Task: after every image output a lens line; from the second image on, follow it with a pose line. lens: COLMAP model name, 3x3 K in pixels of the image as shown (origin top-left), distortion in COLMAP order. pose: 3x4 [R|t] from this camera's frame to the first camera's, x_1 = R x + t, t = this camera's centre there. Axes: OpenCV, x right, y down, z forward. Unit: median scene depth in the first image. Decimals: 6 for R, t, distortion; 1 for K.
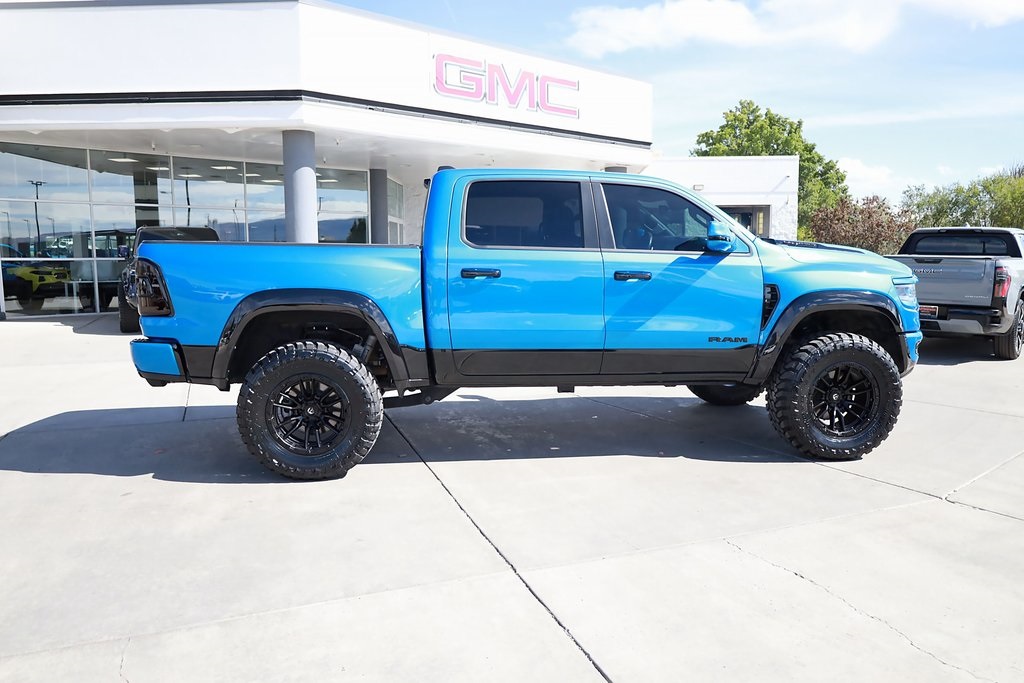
lens RADIAL K [[811.6, 0, 509.1], [0, 811.6, 336.9], [0, 0, 1]] dist [-0.011101, -0.001332]
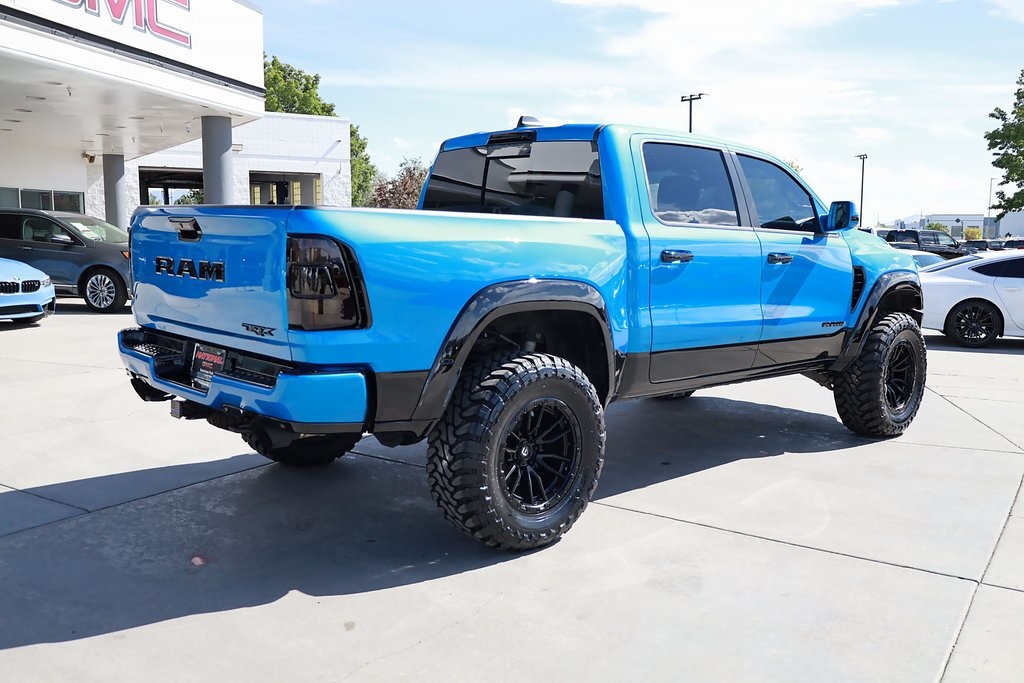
lens RADIAL K [[987.7, 0, 513.0], [0, 987.7, 339.6], [0, 0, 1]] dist [-0.016018, 0.000000]
pose [[0.789139, -0.057085, 0.611556, -0.260337], [0.052249, 0.998302, 0.025765, -0.009828], [-0.611988, 0.011621, 0.790781, 0.109807]]
